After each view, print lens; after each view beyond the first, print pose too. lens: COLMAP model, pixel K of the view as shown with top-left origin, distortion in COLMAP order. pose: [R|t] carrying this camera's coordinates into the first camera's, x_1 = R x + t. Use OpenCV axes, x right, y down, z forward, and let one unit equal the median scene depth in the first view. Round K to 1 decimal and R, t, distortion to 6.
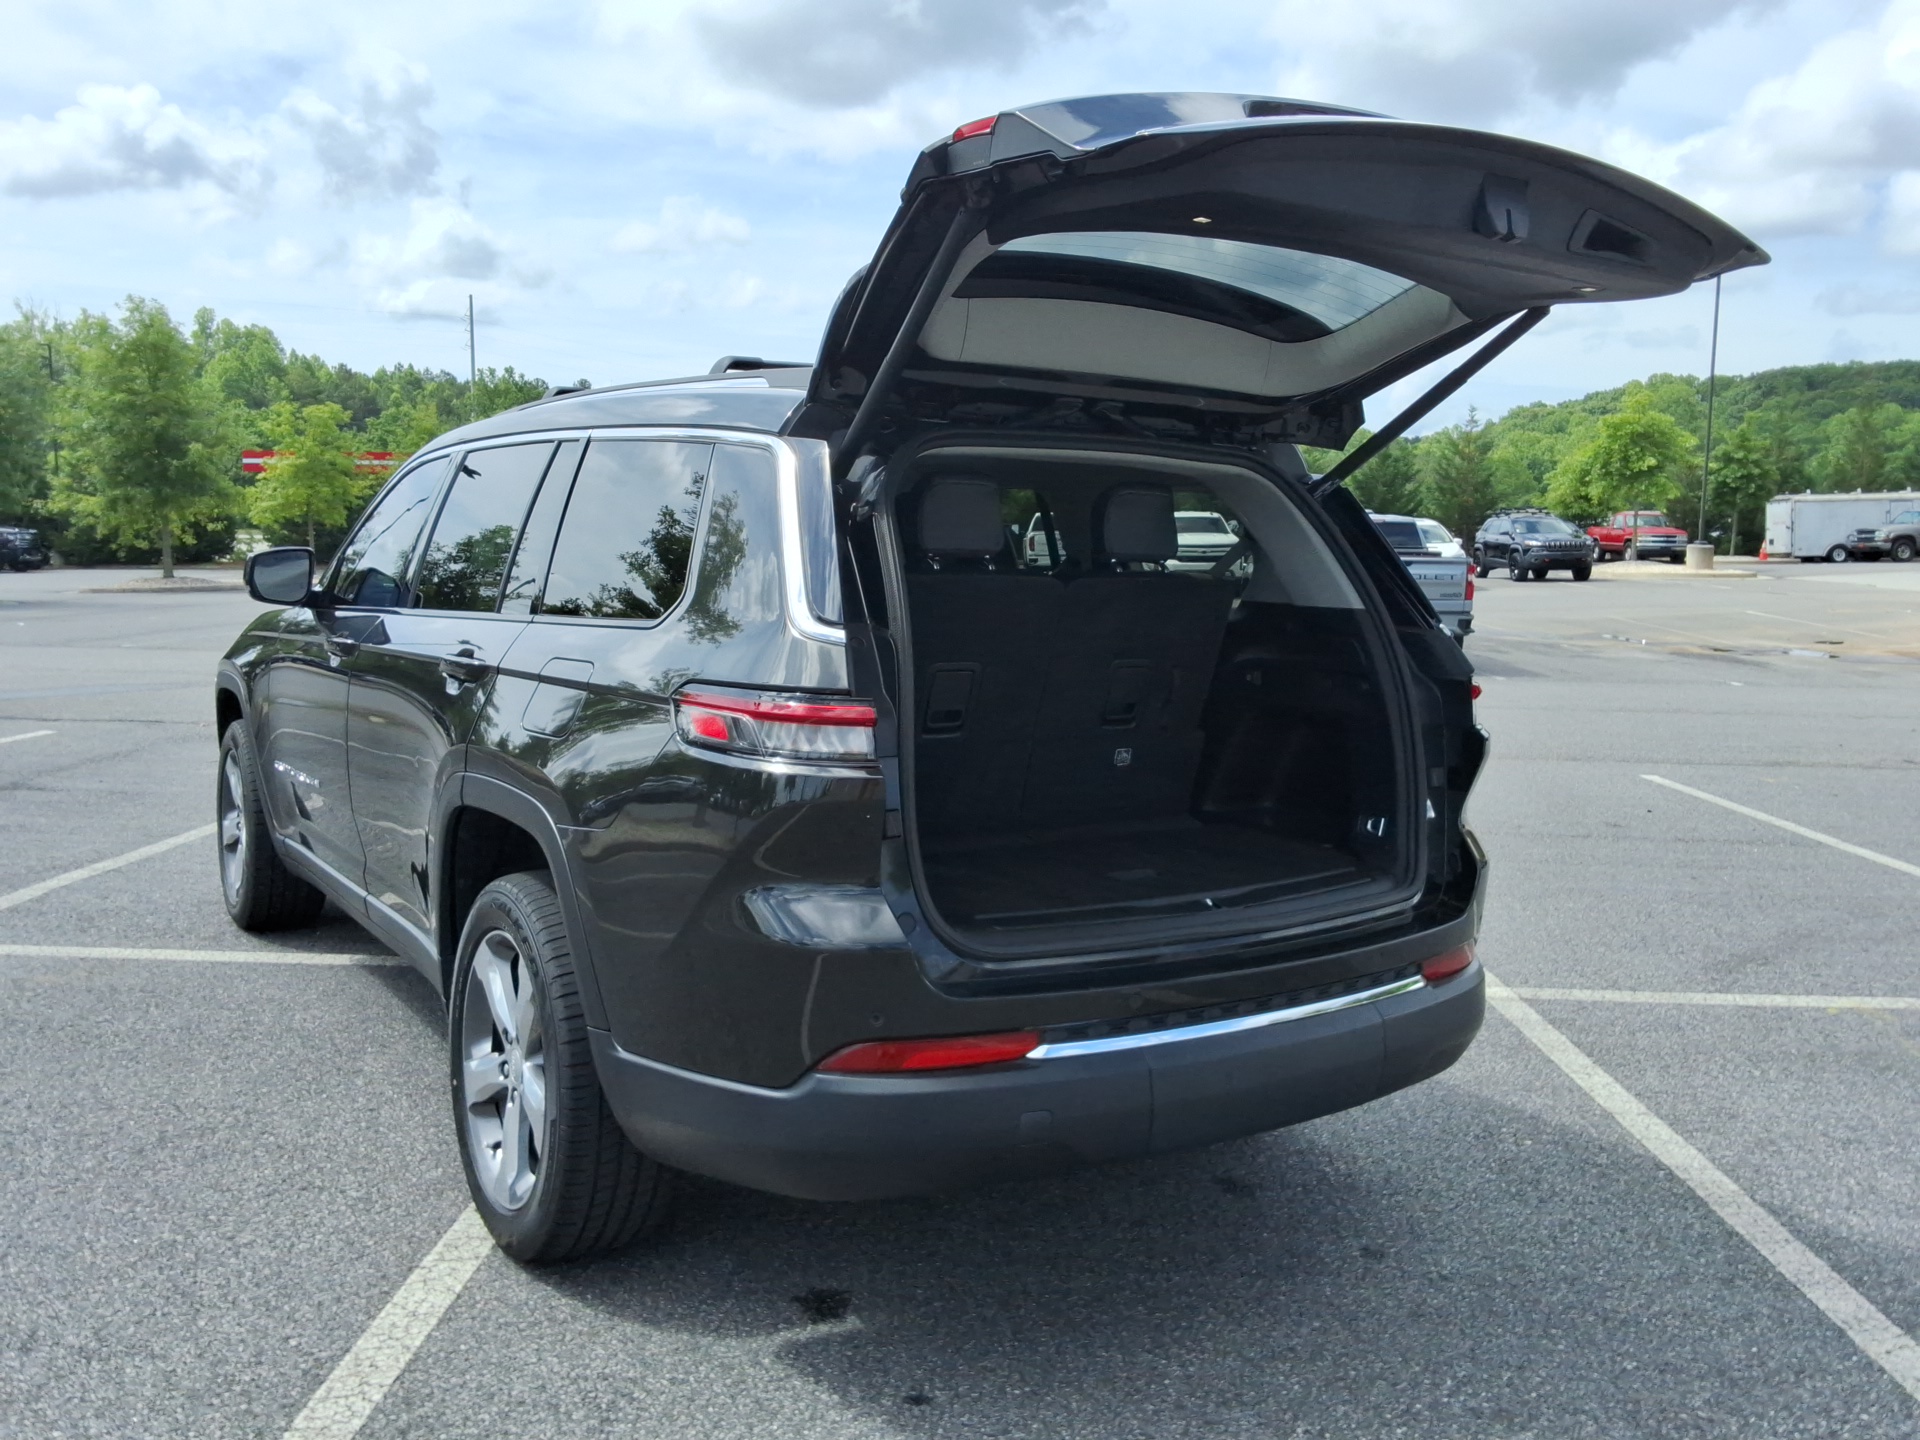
lens RADIAL K [[1533.6, 0, 975.8], [0, 1533.6, 711.3], [0, 0, 1]] dist [0.129099, -0.204373]
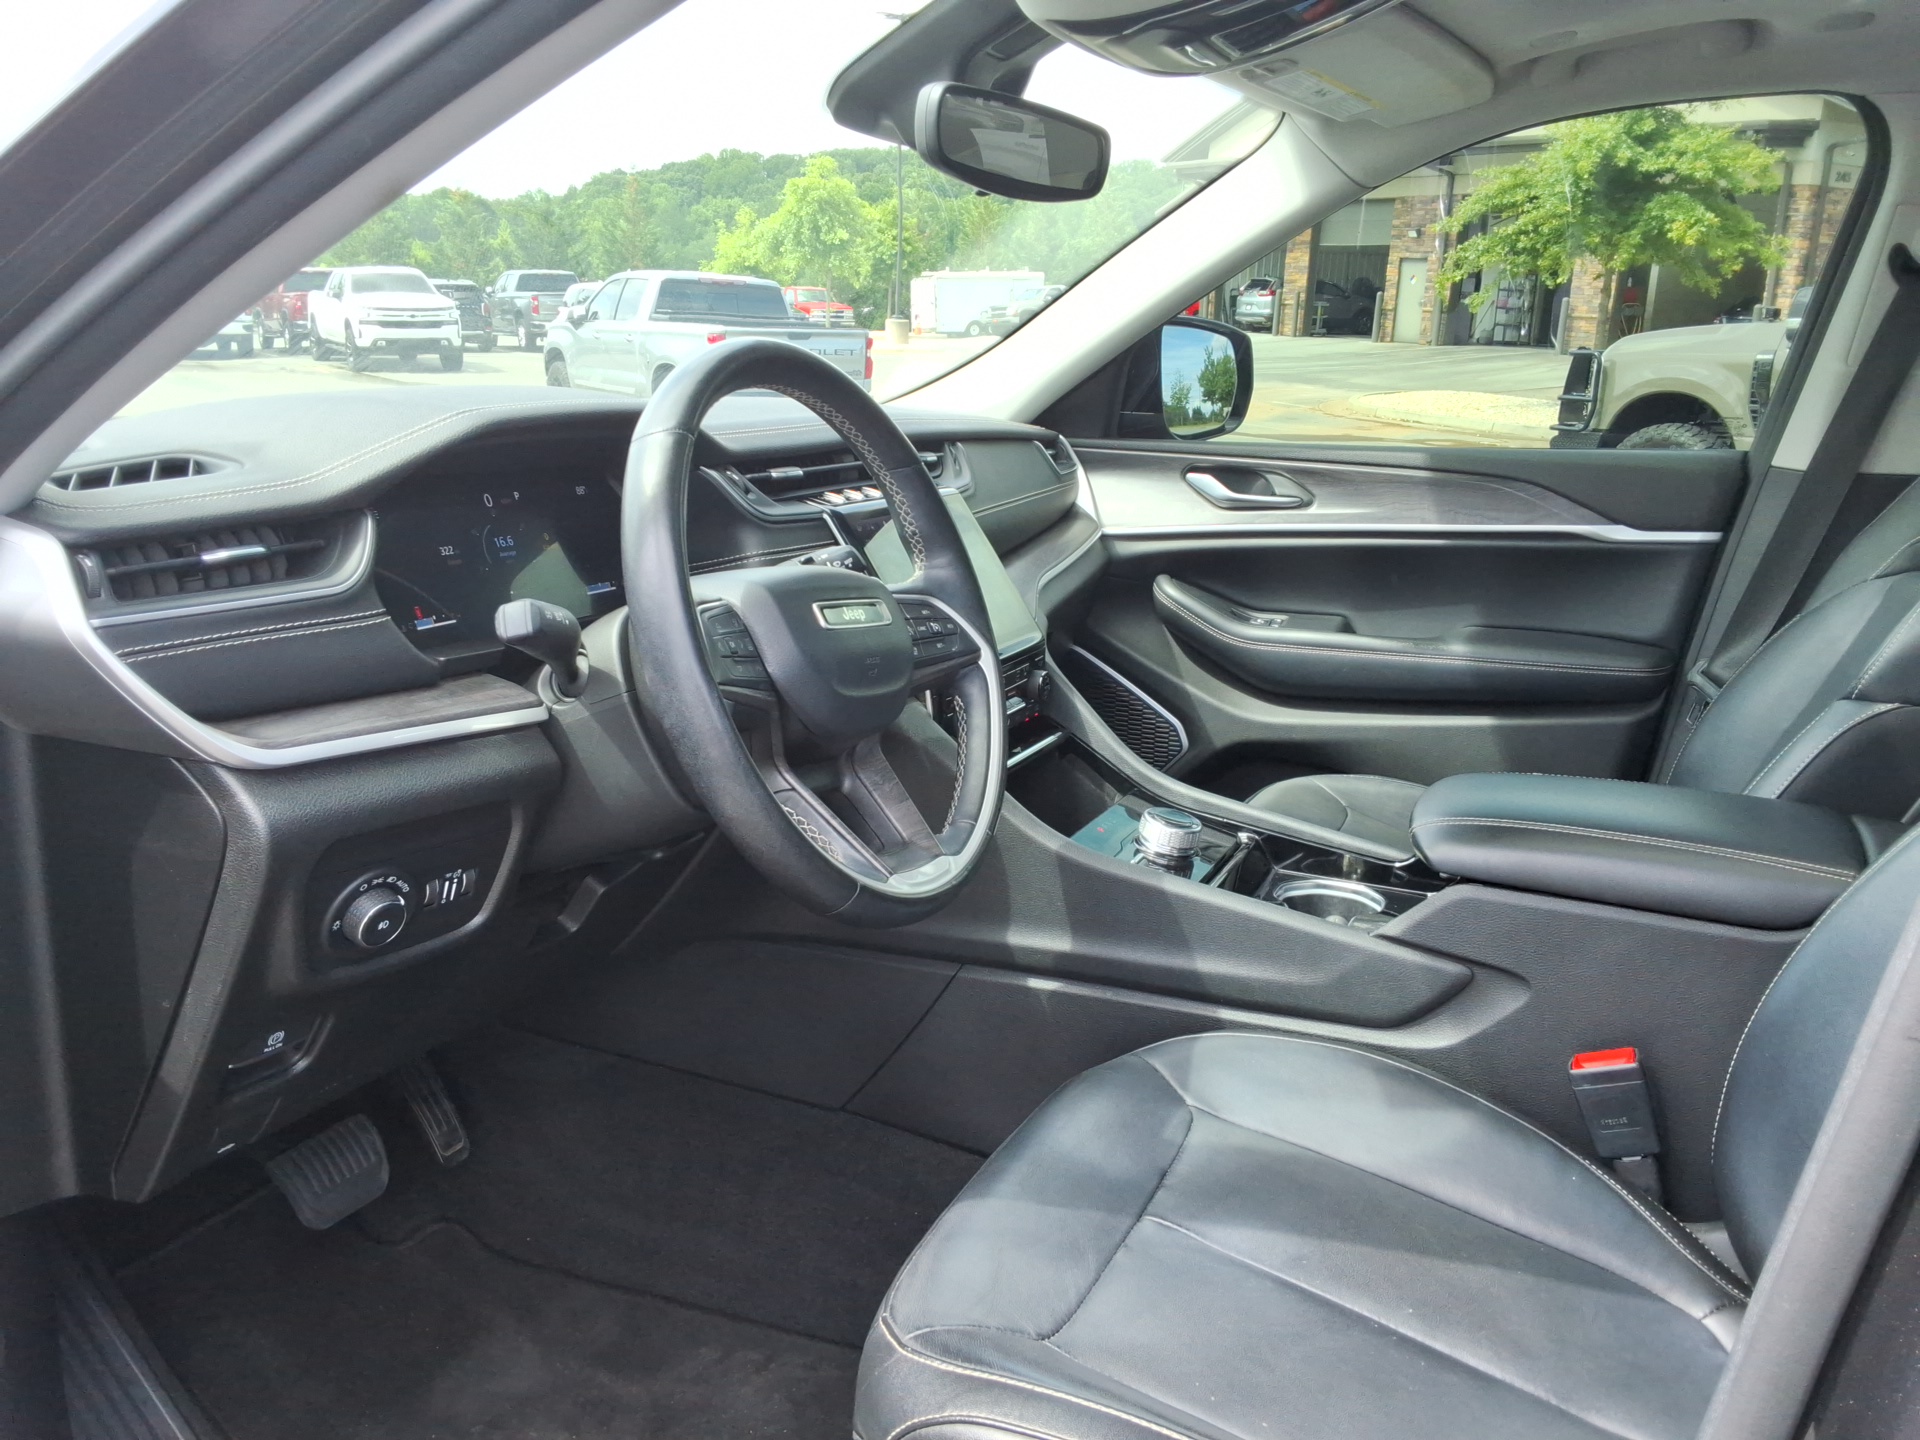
lens RADIAL K [[1520.7, 0, 956.5], [0, 1520.7, 703.3], [0, 0, 1]] dist [0.145338, -0.226746]
pose [[0.850763, -0.124207, 0.510662, -0.356099], [0.052130, 0.986823, 0.153173, -0.071146], [-0.522958, -0.103693, 0.846027, 0.762252]]
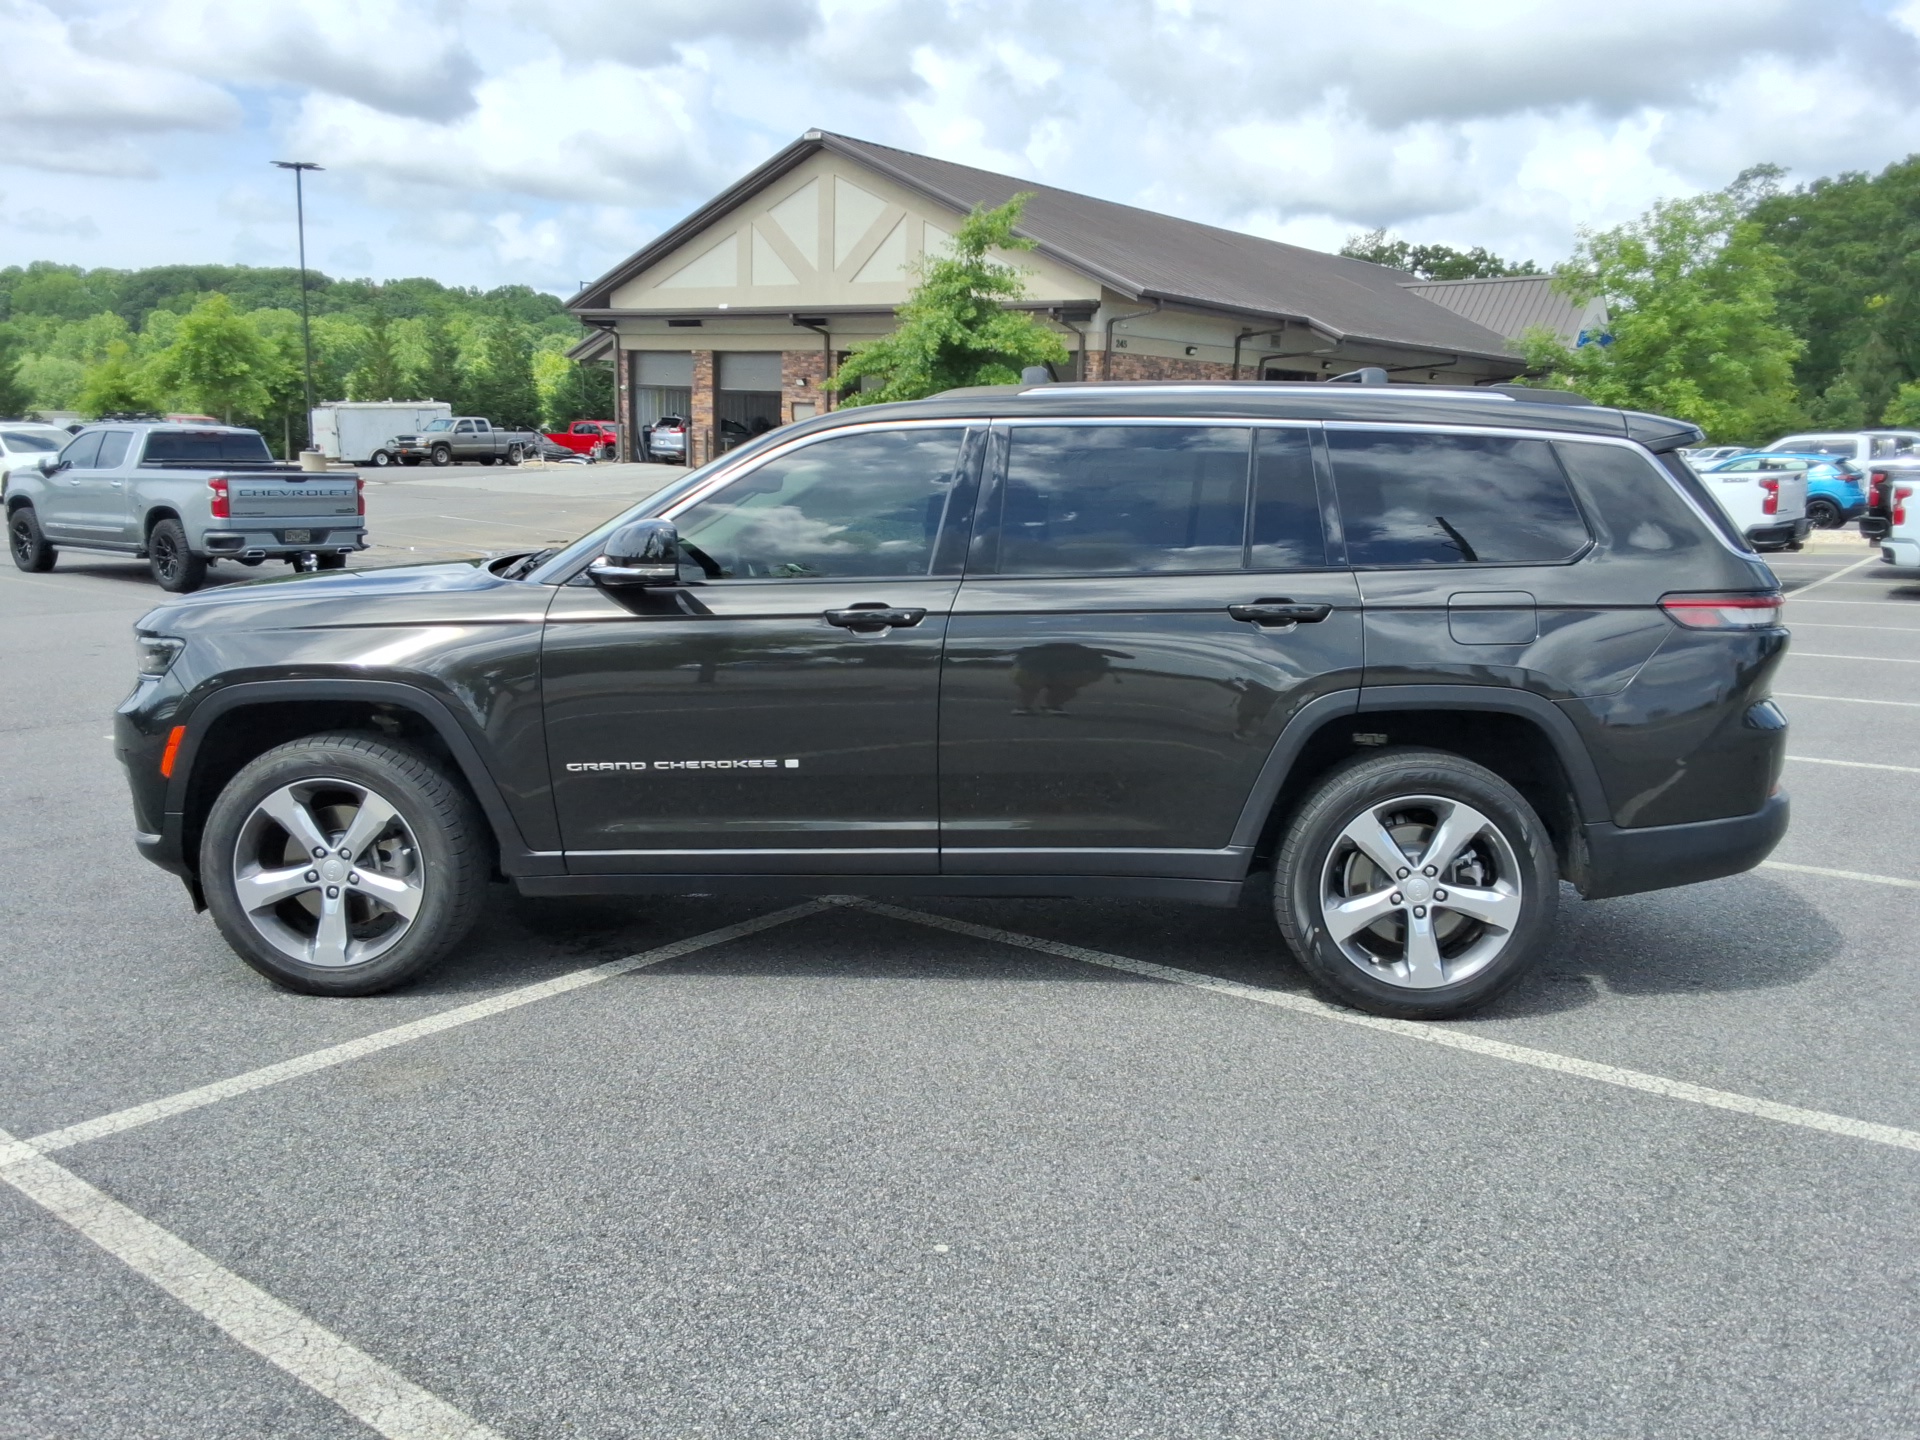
lens RADIAL K [[1544.6, 0, 966.7], [0, 1544.6, 708.8], [0, 0, 1]] dist [0.138256, -0.246978]
pose [[0.591094, -0.136792, 0.794918, -0.940845], [0.088933, 0.990559, 0.104328, -0.065763], [-0.801685, 0.009026, 0.597679, 0.288290]]
